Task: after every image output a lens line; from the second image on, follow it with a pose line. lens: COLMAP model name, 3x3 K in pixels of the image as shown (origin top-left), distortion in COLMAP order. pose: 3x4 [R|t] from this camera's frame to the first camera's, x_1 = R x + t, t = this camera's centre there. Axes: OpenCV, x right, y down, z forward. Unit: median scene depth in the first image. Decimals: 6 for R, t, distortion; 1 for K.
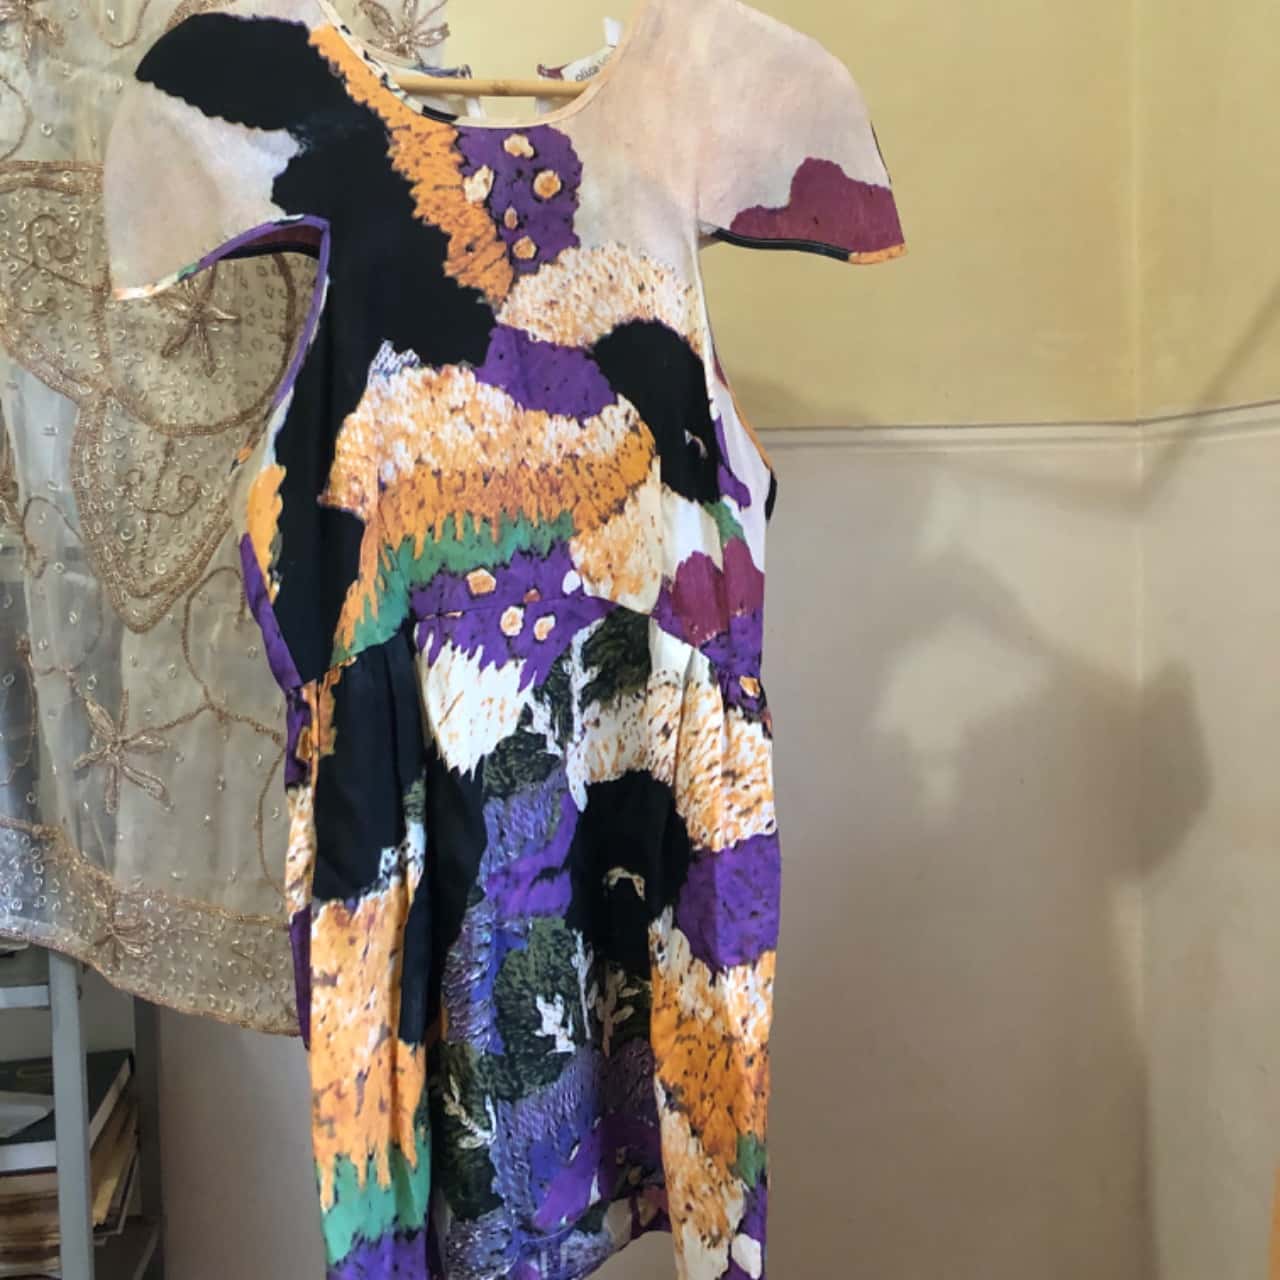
lens RADIAL K [[1393.6, 0, 640.0], [0, 1393.6, 640.0], [0, 0, 1]] dist [0.127743, -0.321473]
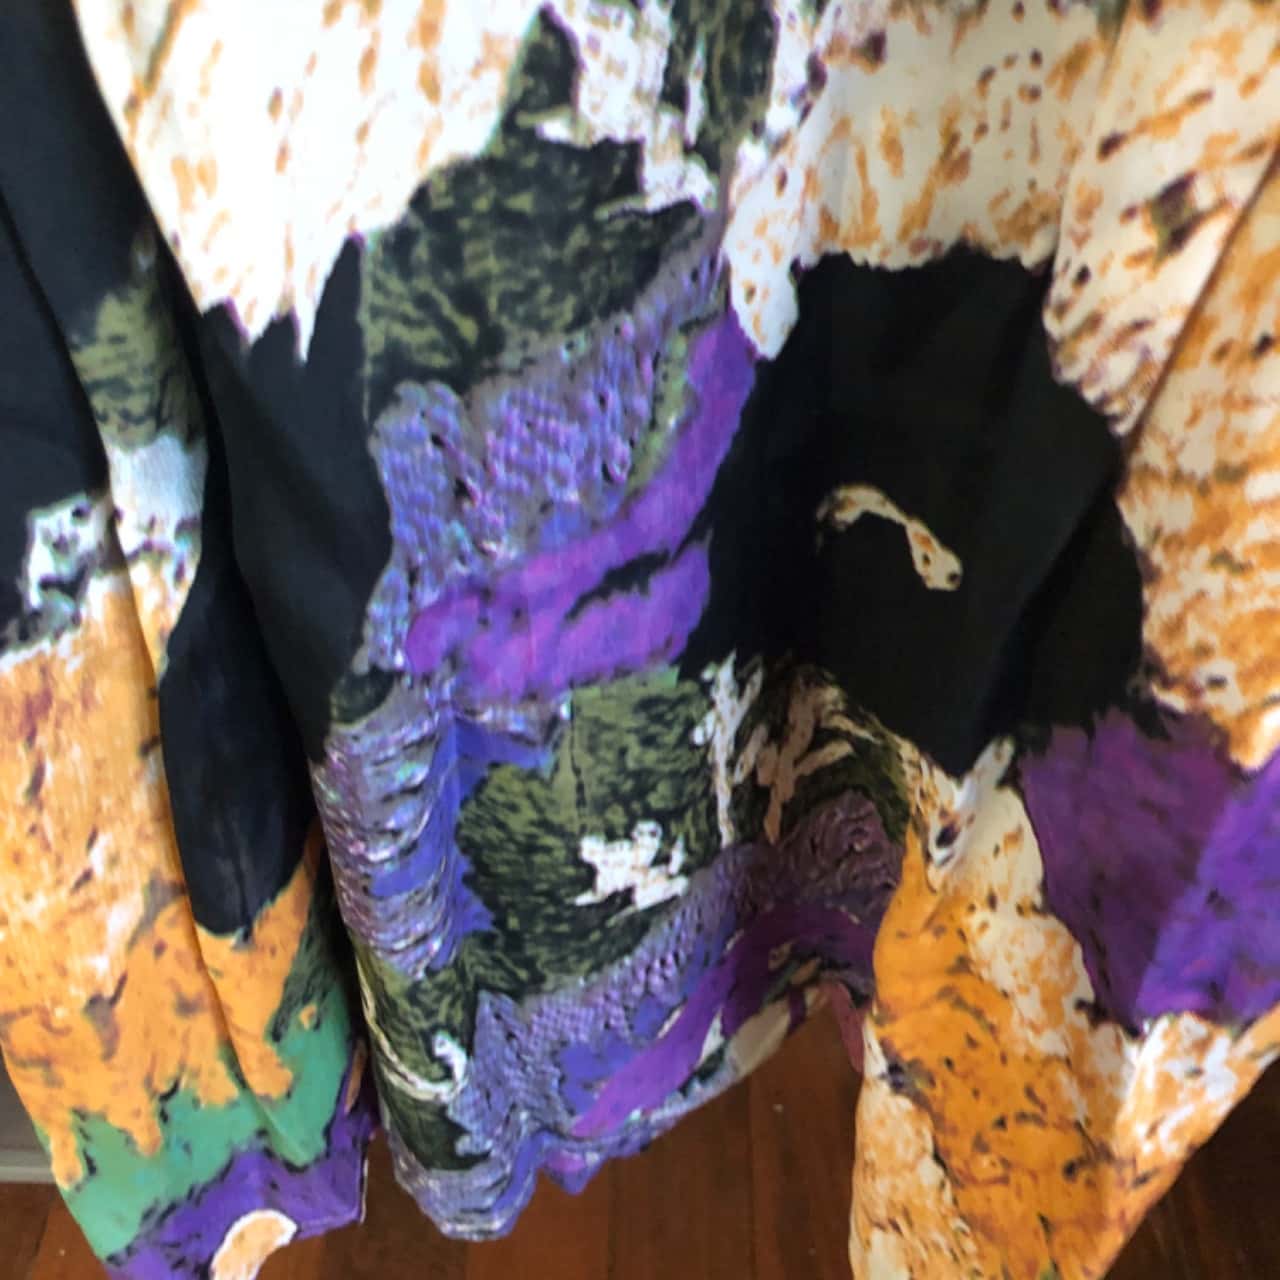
lens RADIAL K [[1393.6, 0, 640.0], [0, 1393.6, 640.0], [0, 0, 1]] dist [0.127743, -0.321473]
pose [[0.977877, 0.174163, -0.115865, -0.026306], [-0.056393, 0.752874, 0.655744, -0.025085], [0.201438, -0.634703, 0.746039, 0.797479]]
